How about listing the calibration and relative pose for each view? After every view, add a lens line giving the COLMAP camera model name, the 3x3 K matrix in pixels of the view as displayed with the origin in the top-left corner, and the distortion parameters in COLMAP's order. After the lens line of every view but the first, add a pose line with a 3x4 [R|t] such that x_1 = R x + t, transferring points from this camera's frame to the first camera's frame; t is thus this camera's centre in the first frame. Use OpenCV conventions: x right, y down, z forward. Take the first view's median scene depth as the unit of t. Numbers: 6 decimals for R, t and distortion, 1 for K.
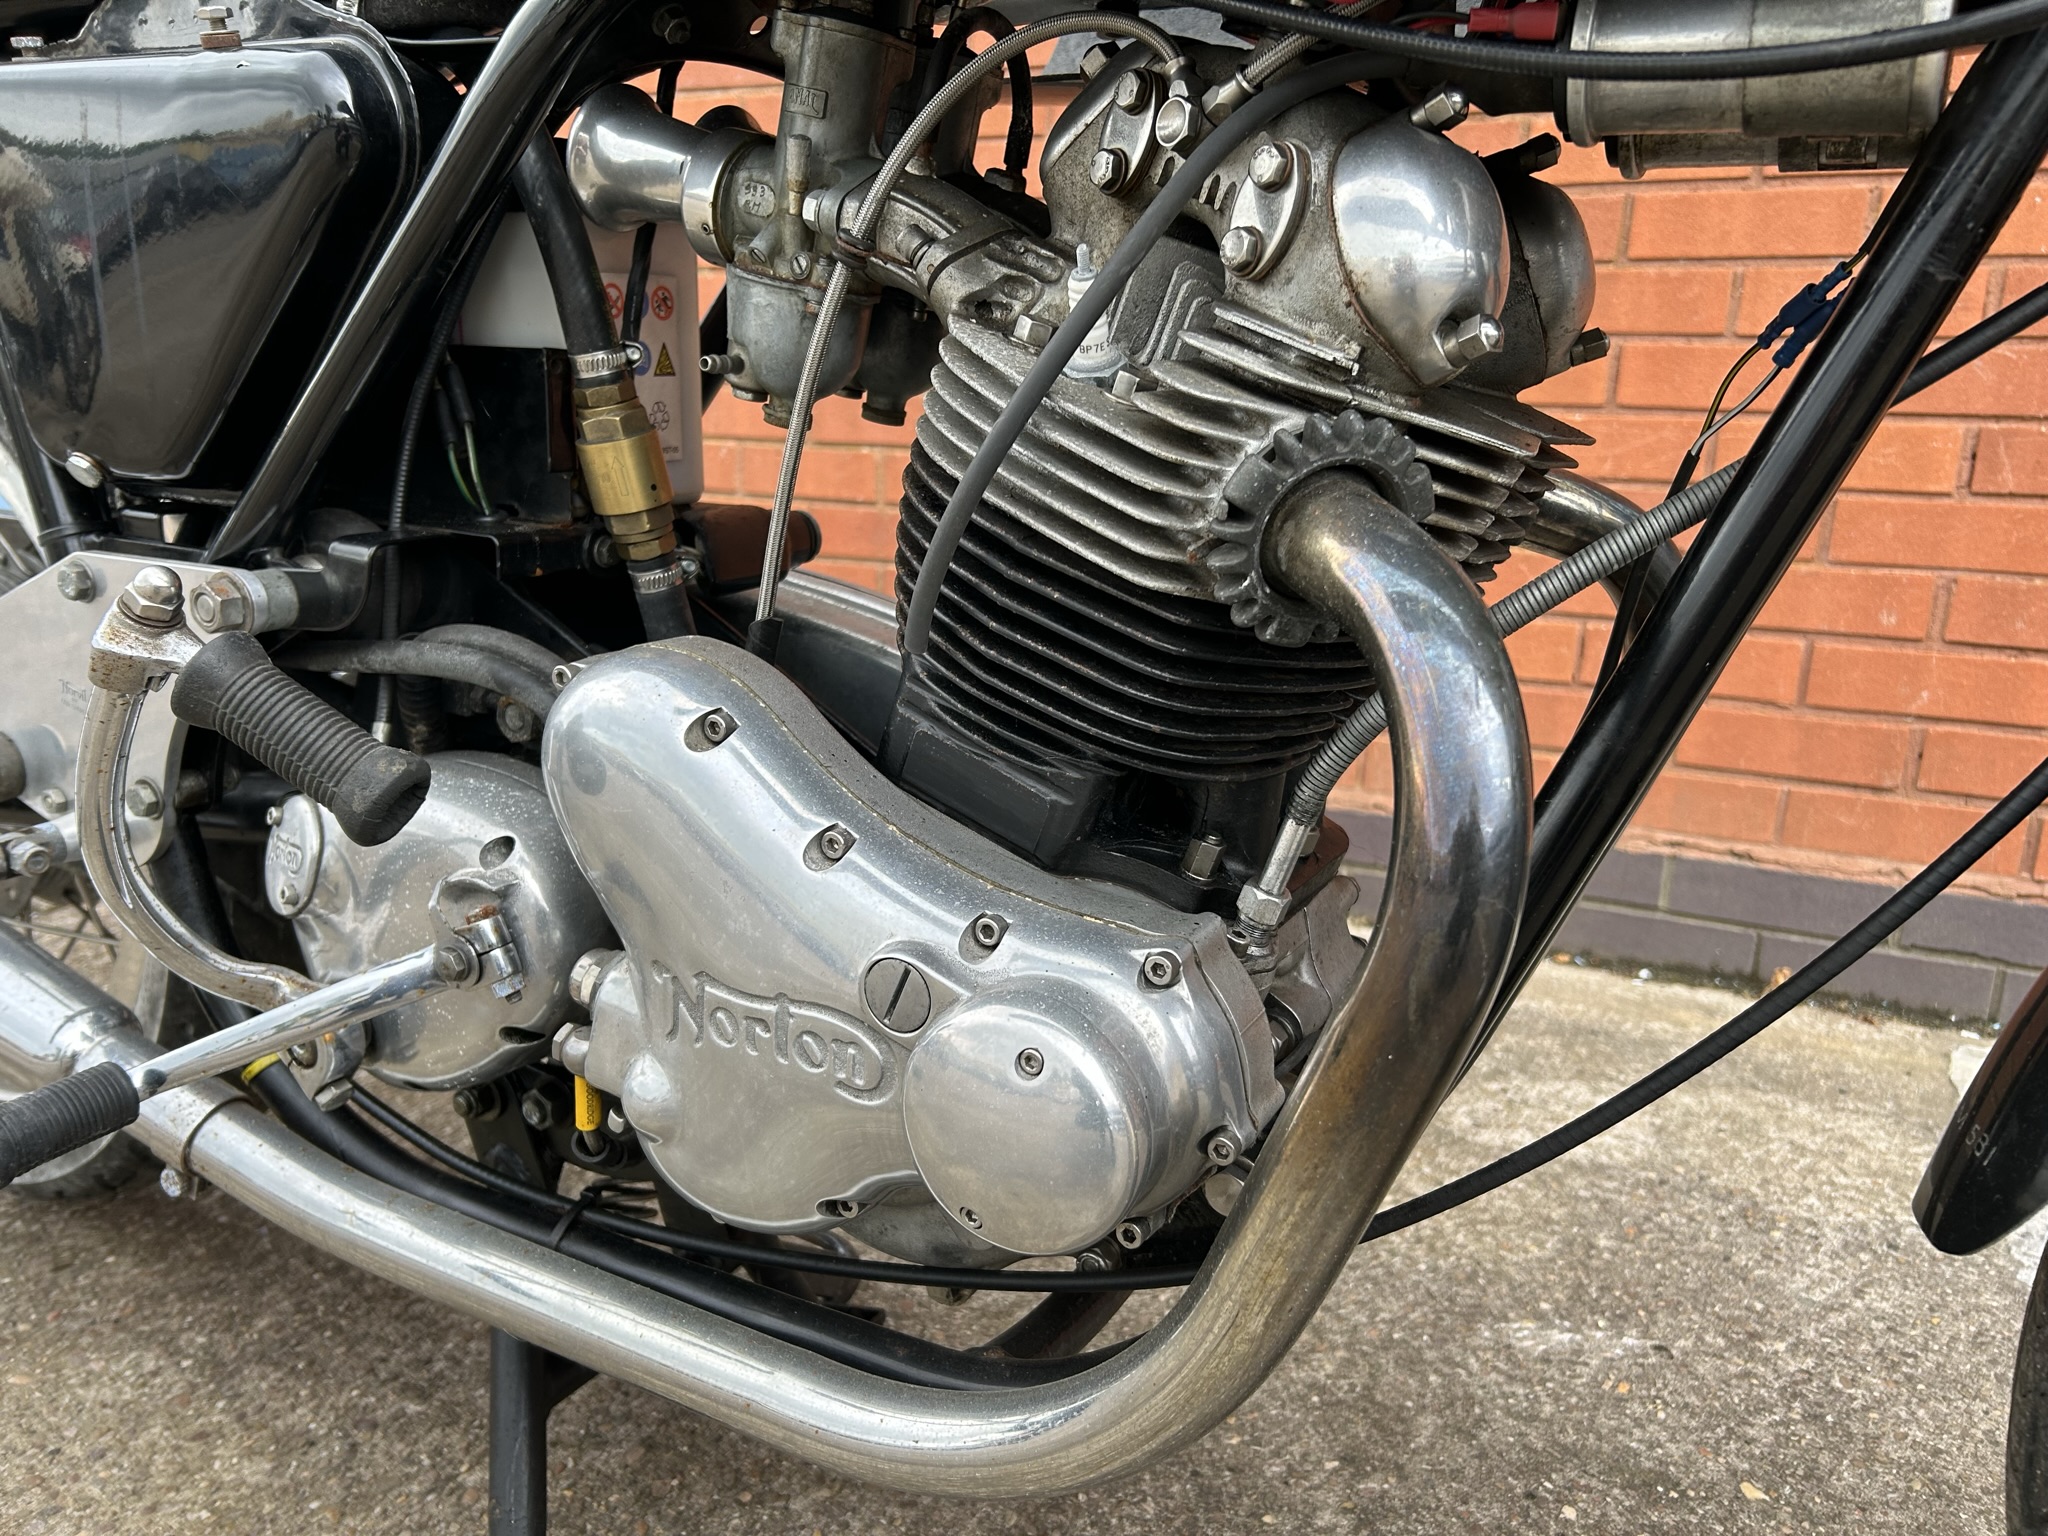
lens RADIAL K [[1567.5, 0, 1021.5], [0, 1567.5, 781.8], [0, 0, 1]] dist [0.045911, -0.058848]
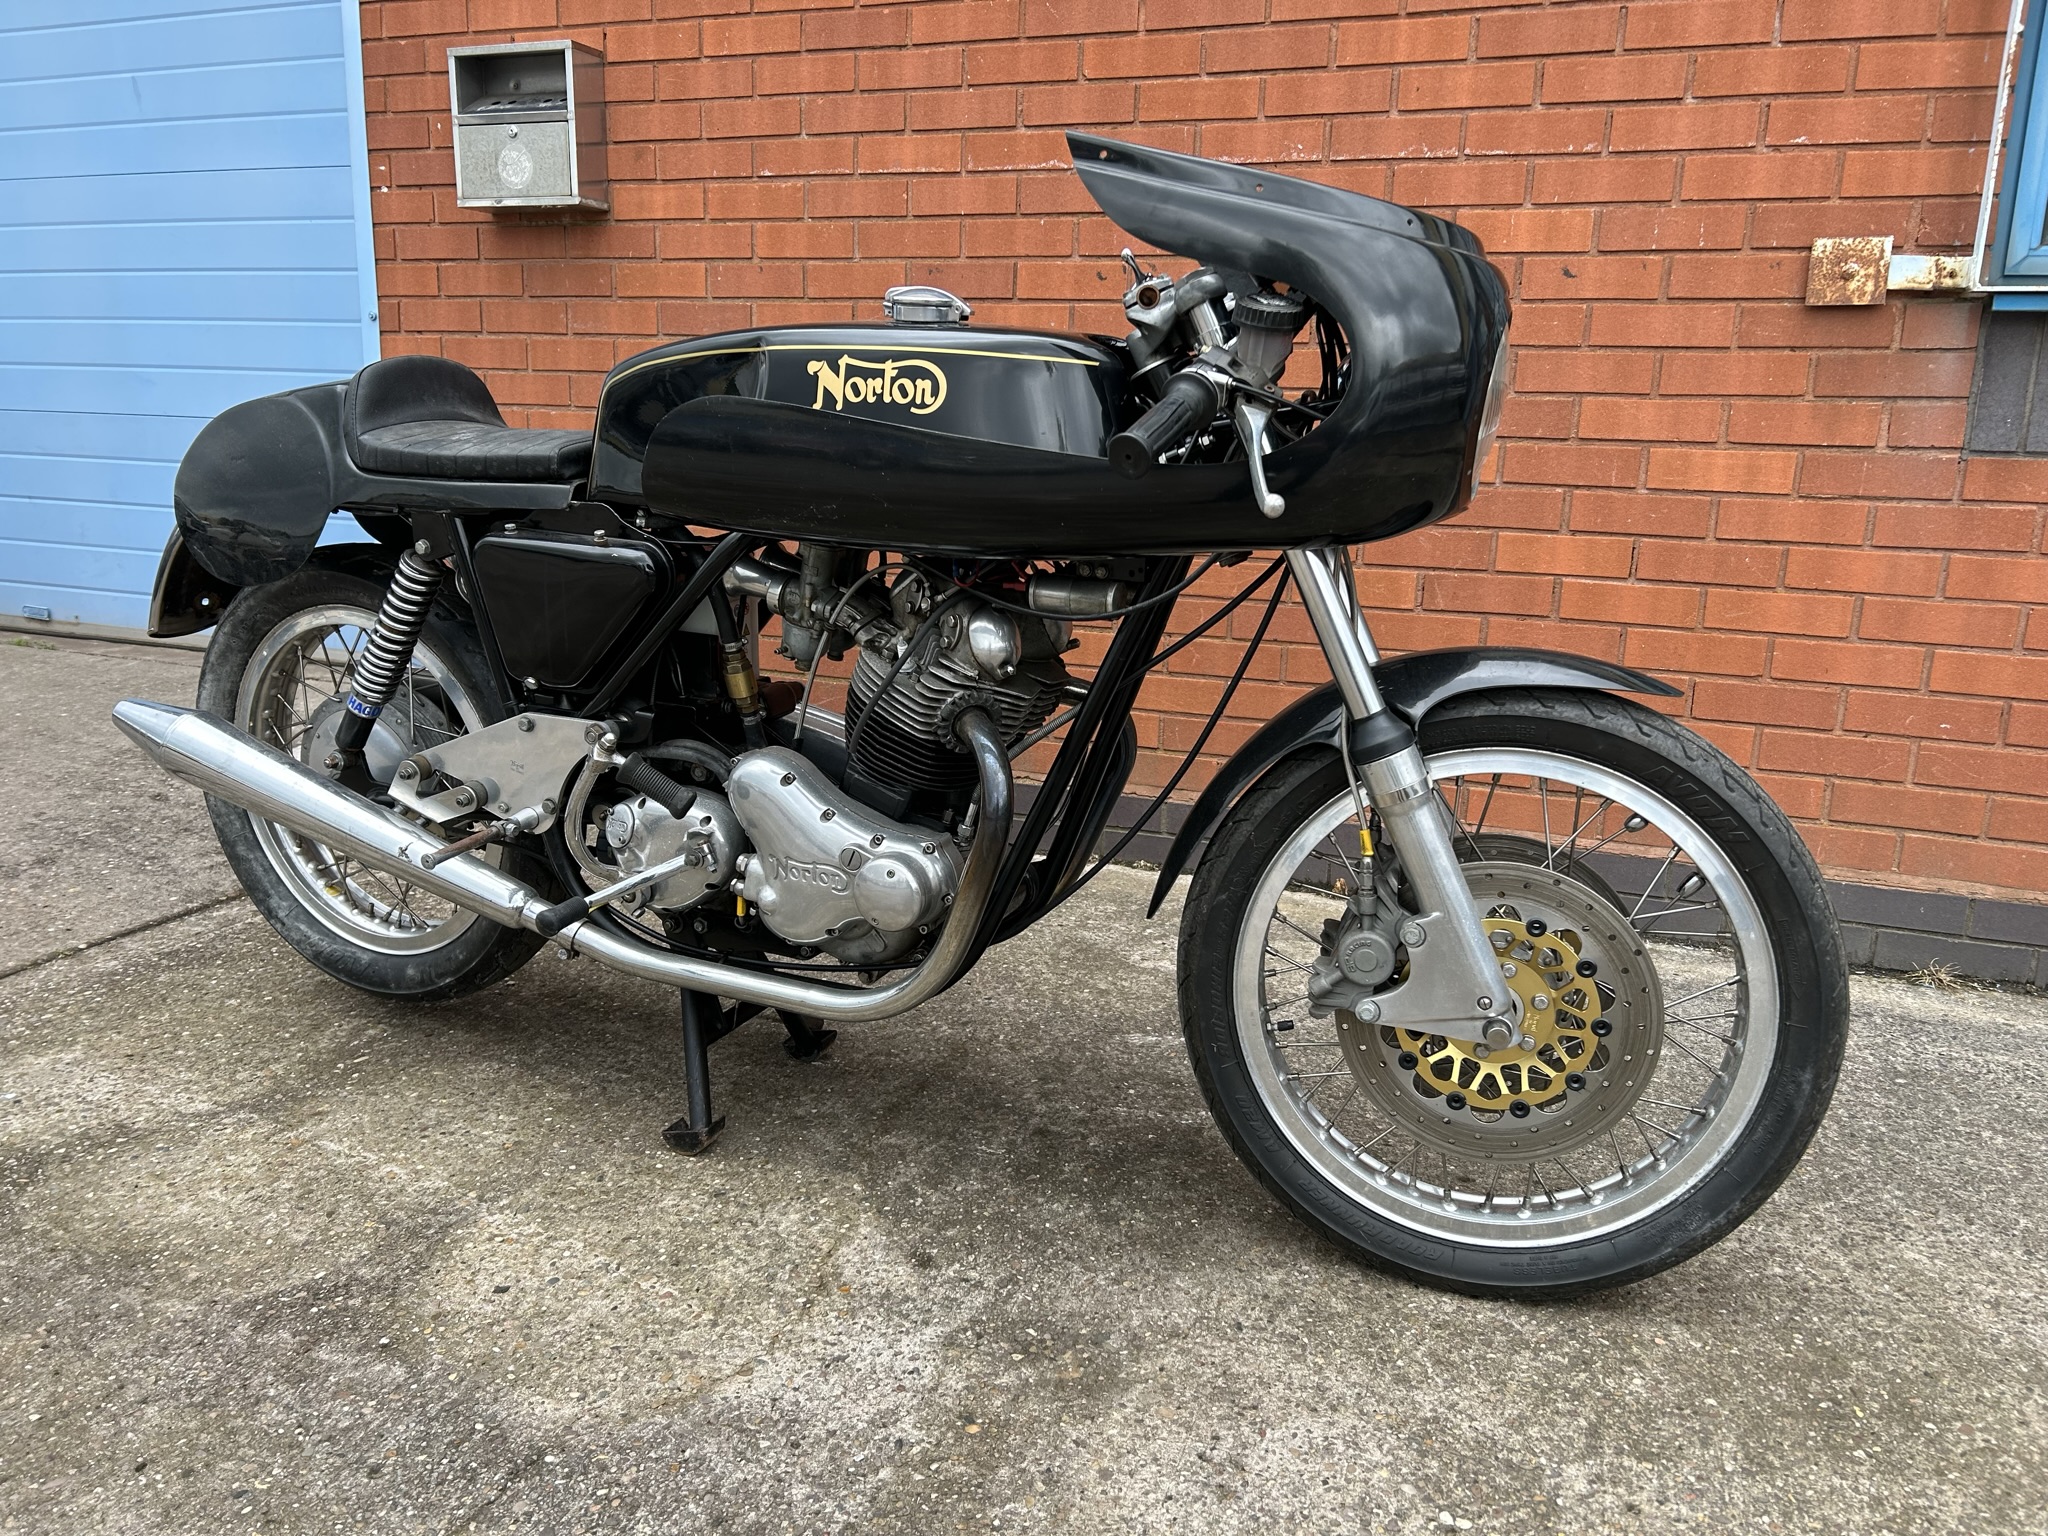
lens RADIAL K [[1567.5, 0, 1021.9], [0, 1567.5, 761.8], [0, 0, 1]] dist [0.045911, -0.058848]
pose [[0.997332, -0.024601, 0.068734, 0.042599], [0.024618, 0.999697, 0.000598, -0.047066], [-0.068728, 0.001096, 0.997635, -1.724614]]
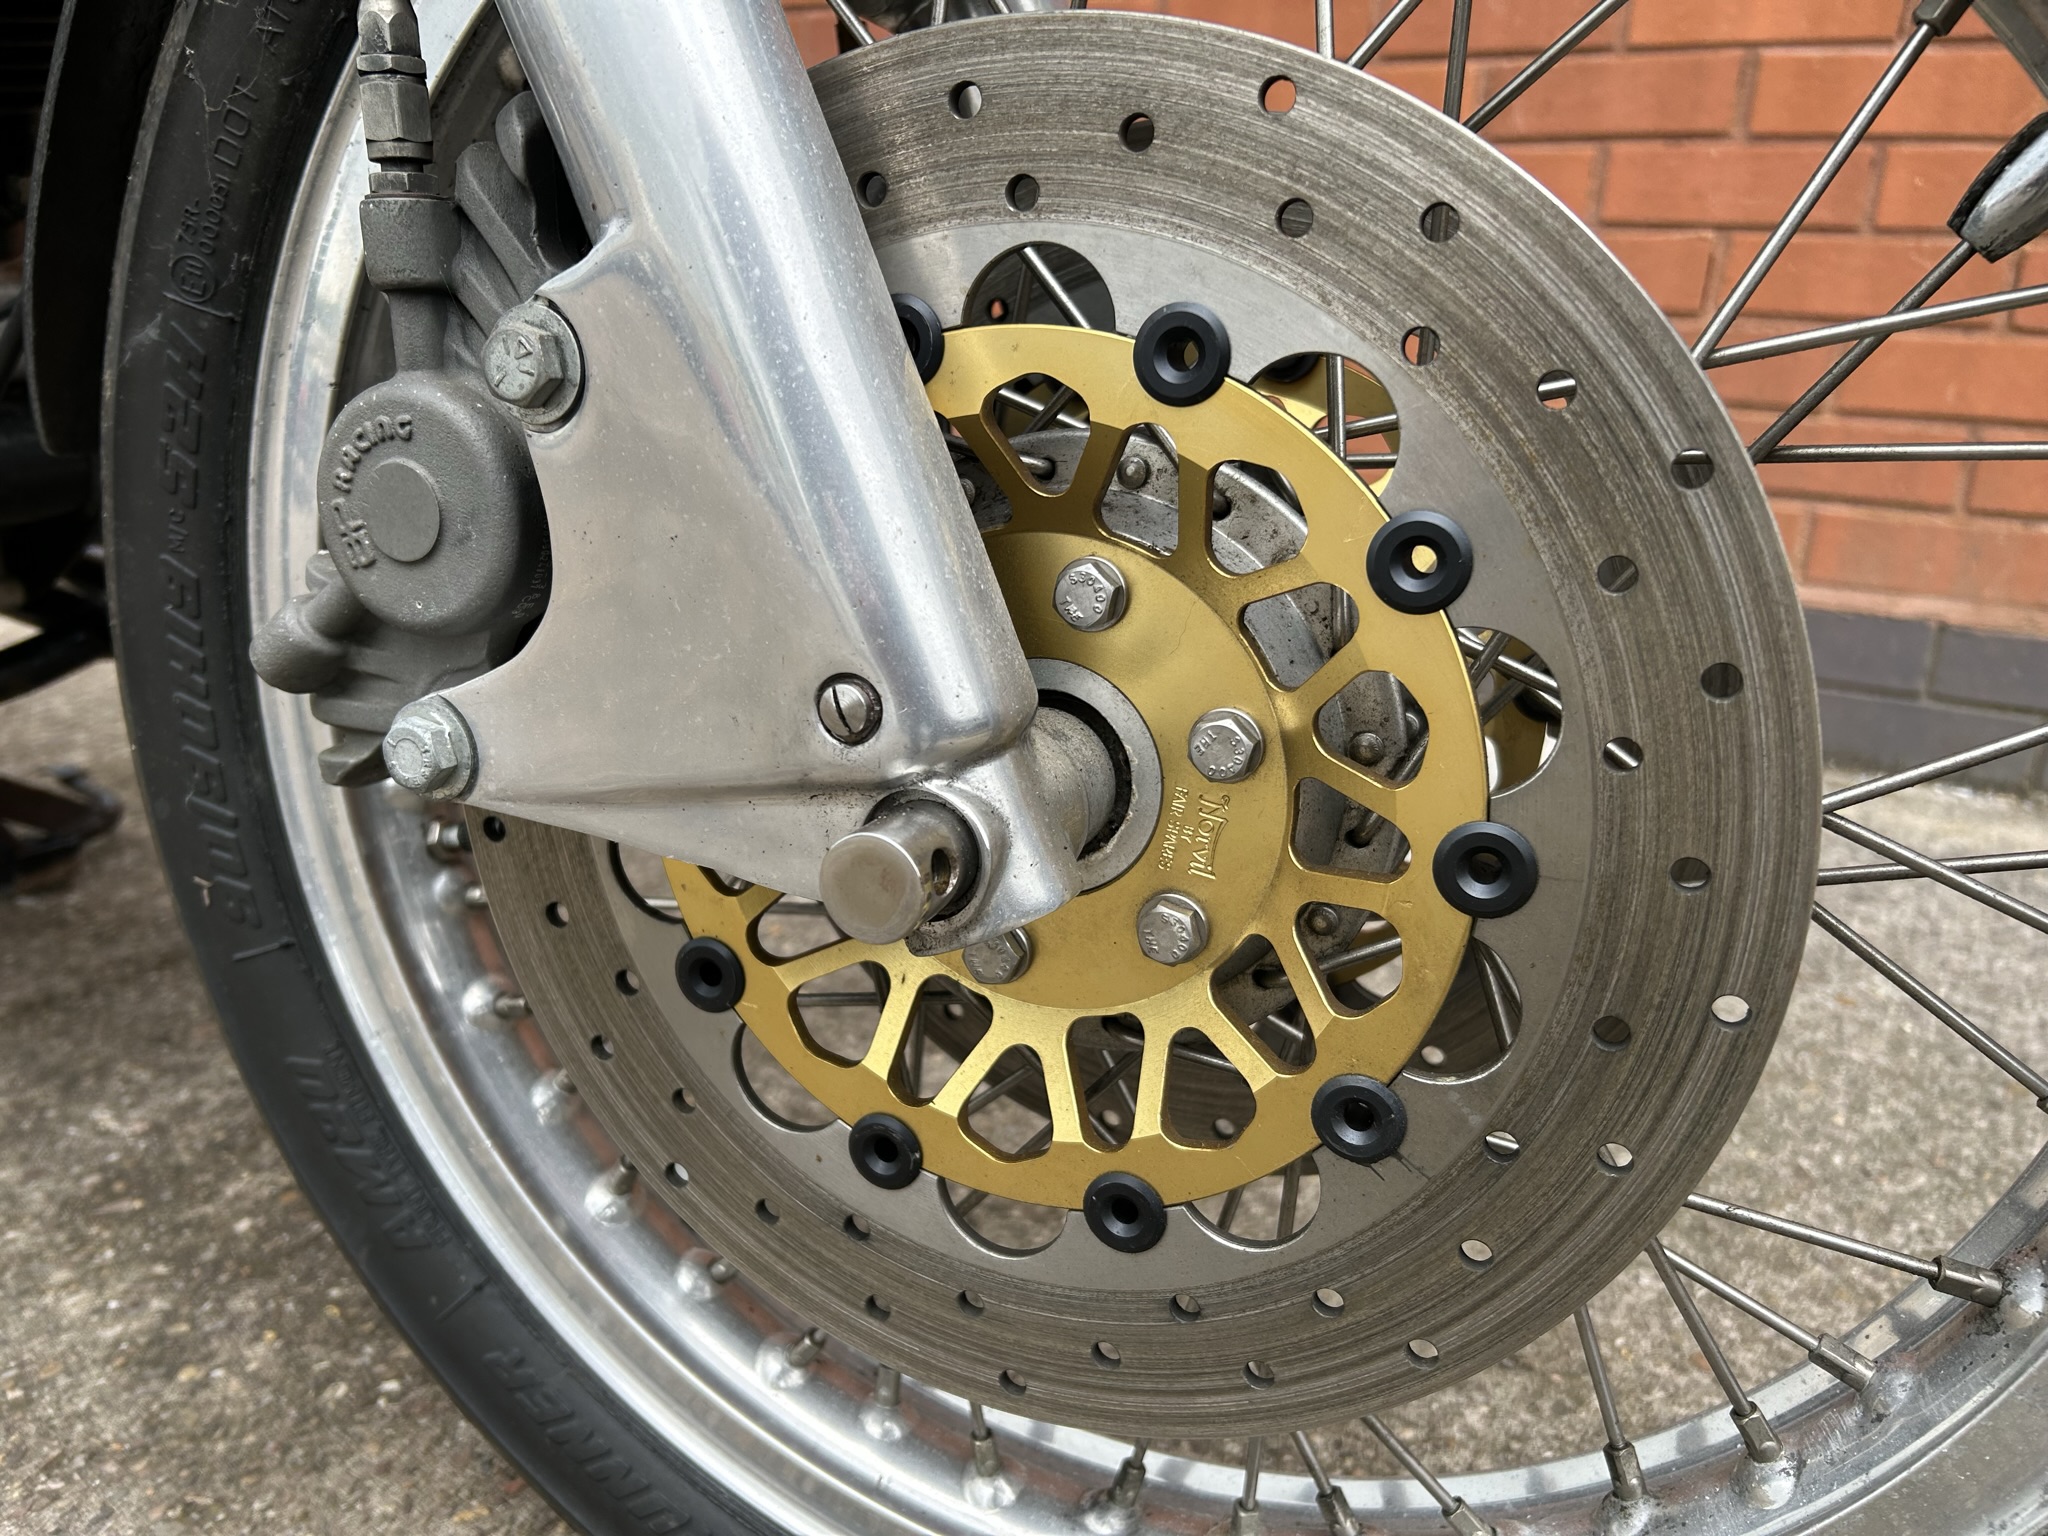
lens RADIAL K [[1567.5, 0, 1024.1], [0, 1567.5, 792.4], [0, 0, 1]] dist [0.045911, -0.058848]
pose [[0.997336, 0.019394, -0.070318, 0.899409], [-0.012869, 0.995668, 0.092087, 0.286396], [0.071799, -0.090937, 0.993265, -0.016684]]
